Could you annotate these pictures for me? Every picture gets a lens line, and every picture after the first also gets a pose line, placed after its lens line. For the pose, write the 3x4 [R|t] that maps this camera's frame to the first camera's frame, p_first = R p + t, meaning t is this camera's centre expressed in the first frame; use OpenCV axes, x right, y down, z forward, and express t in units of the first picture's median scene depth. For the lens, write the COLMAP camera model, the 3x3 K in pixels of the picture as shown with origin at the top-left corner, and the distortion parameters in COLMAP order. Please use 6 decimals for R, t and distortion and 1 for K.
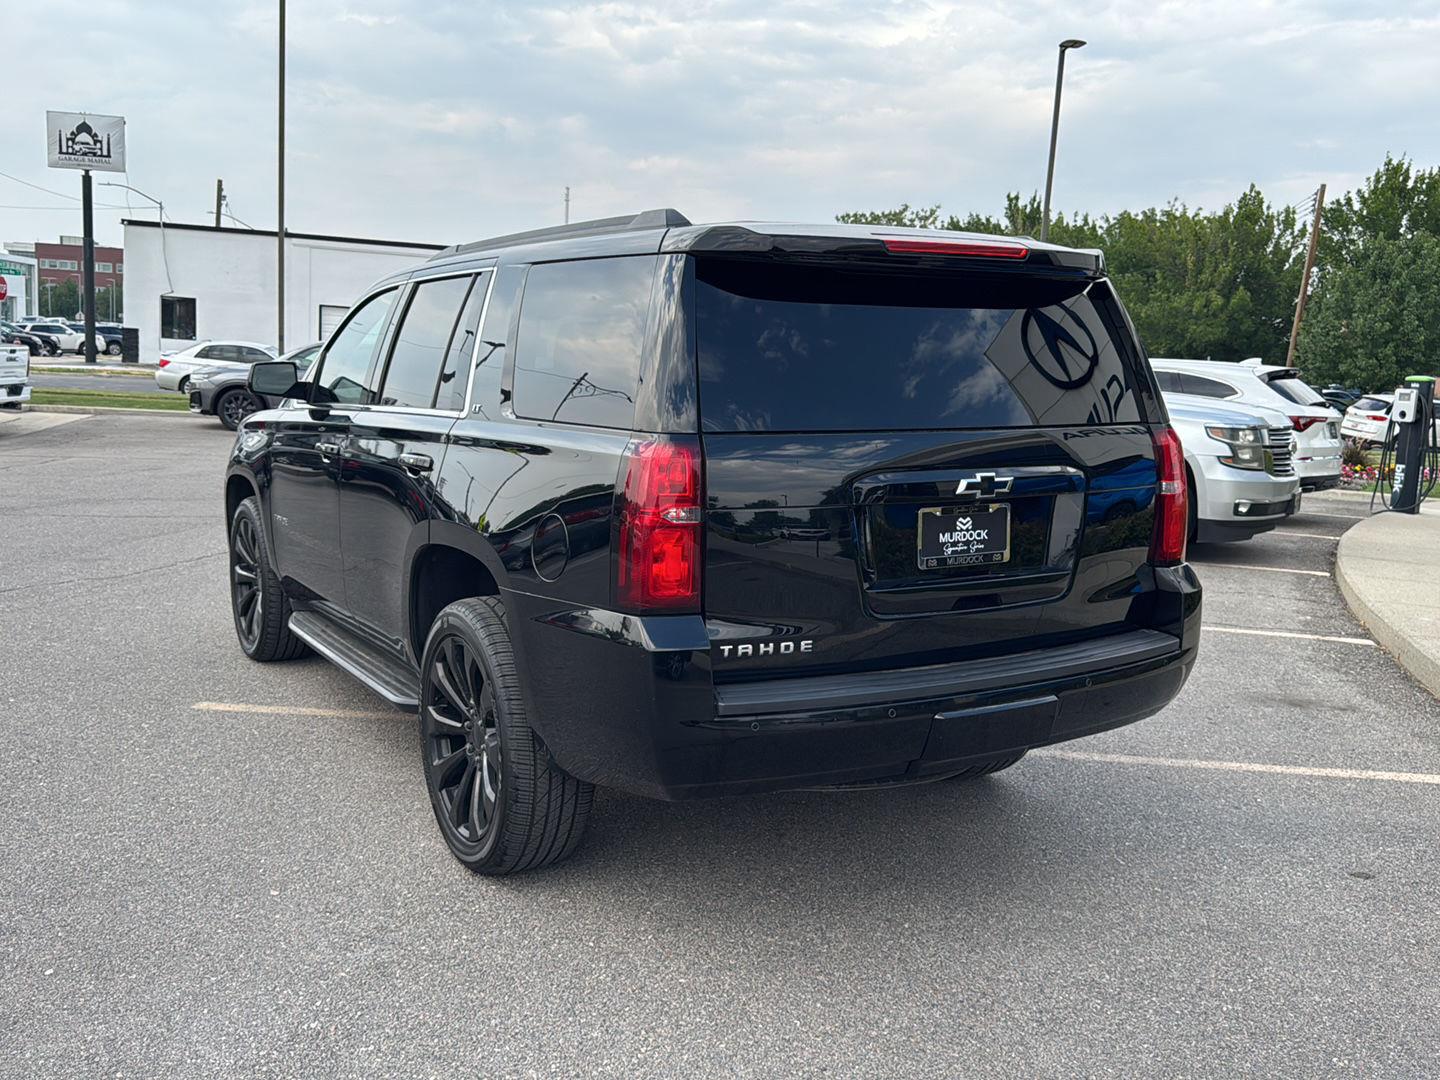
lens RADIAL K [[1298.4, 0, 720.0], [0, 1298.4, 540.0], [0, 0, 1]] dist [0.089968, -0.123987]
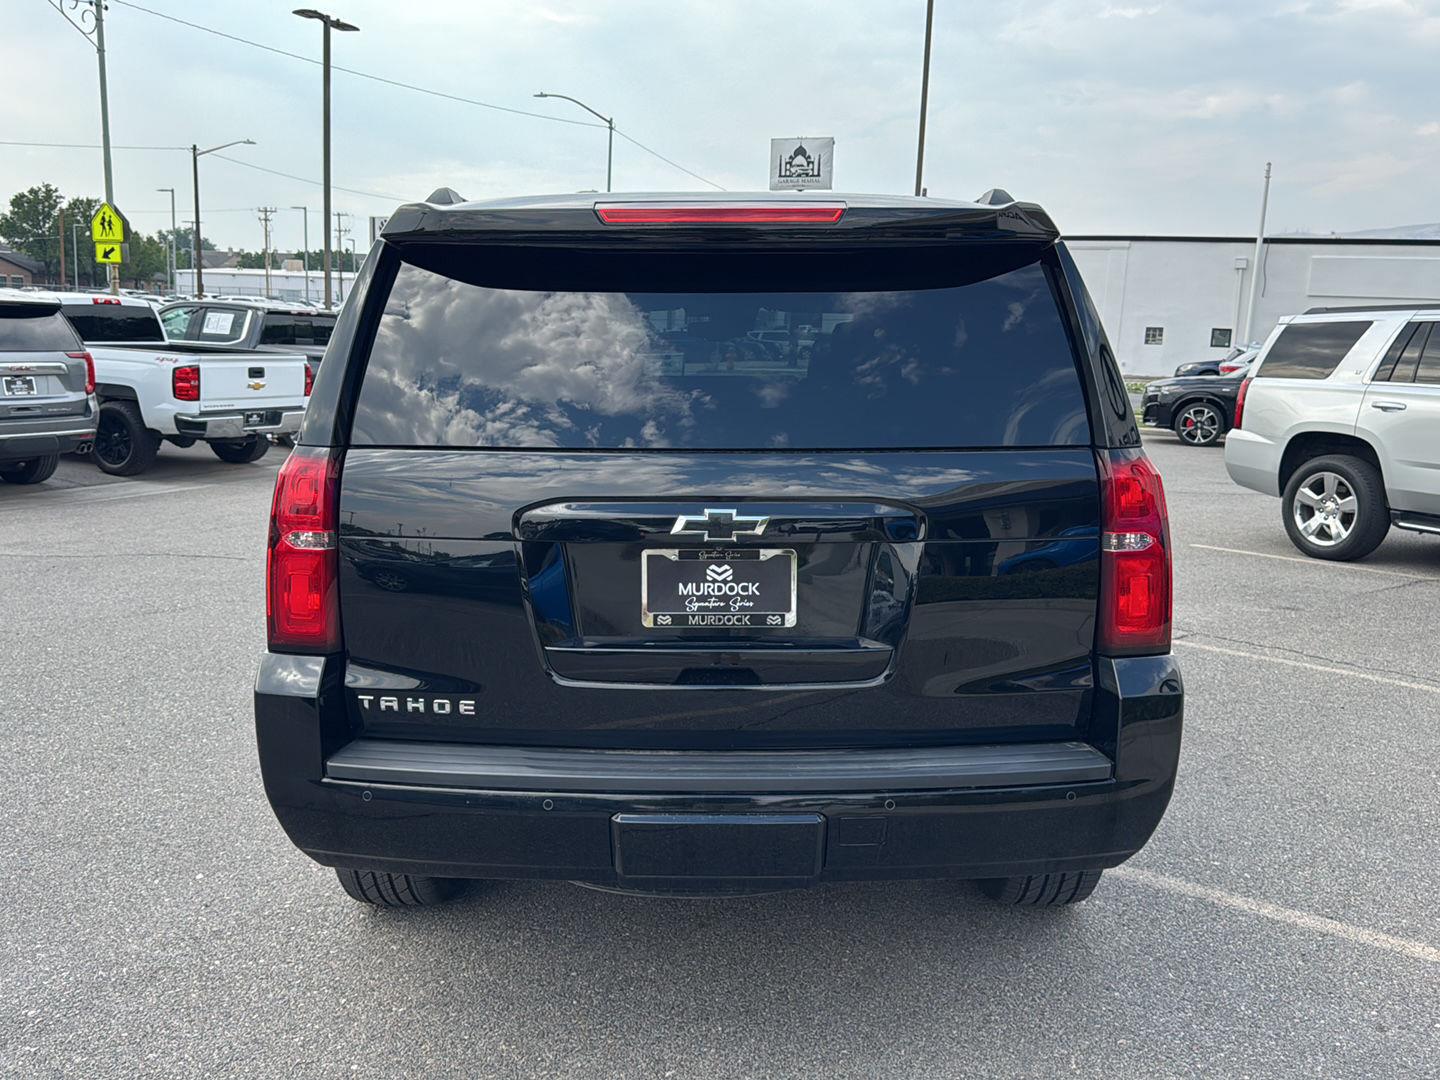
lens RADIAL K [[1298.4, 0, 720.0], [0, 1298.4, 540.0], [0, 0, 1]] dist [0.089968, -0.123987]
pose [[0.860181, 0.061089, -0.506318, 0.579705], [-0.059693, 0.998036, 0.019004, -0.046908], [0.506484, 0.013877, 0.862138, 0.341870]]
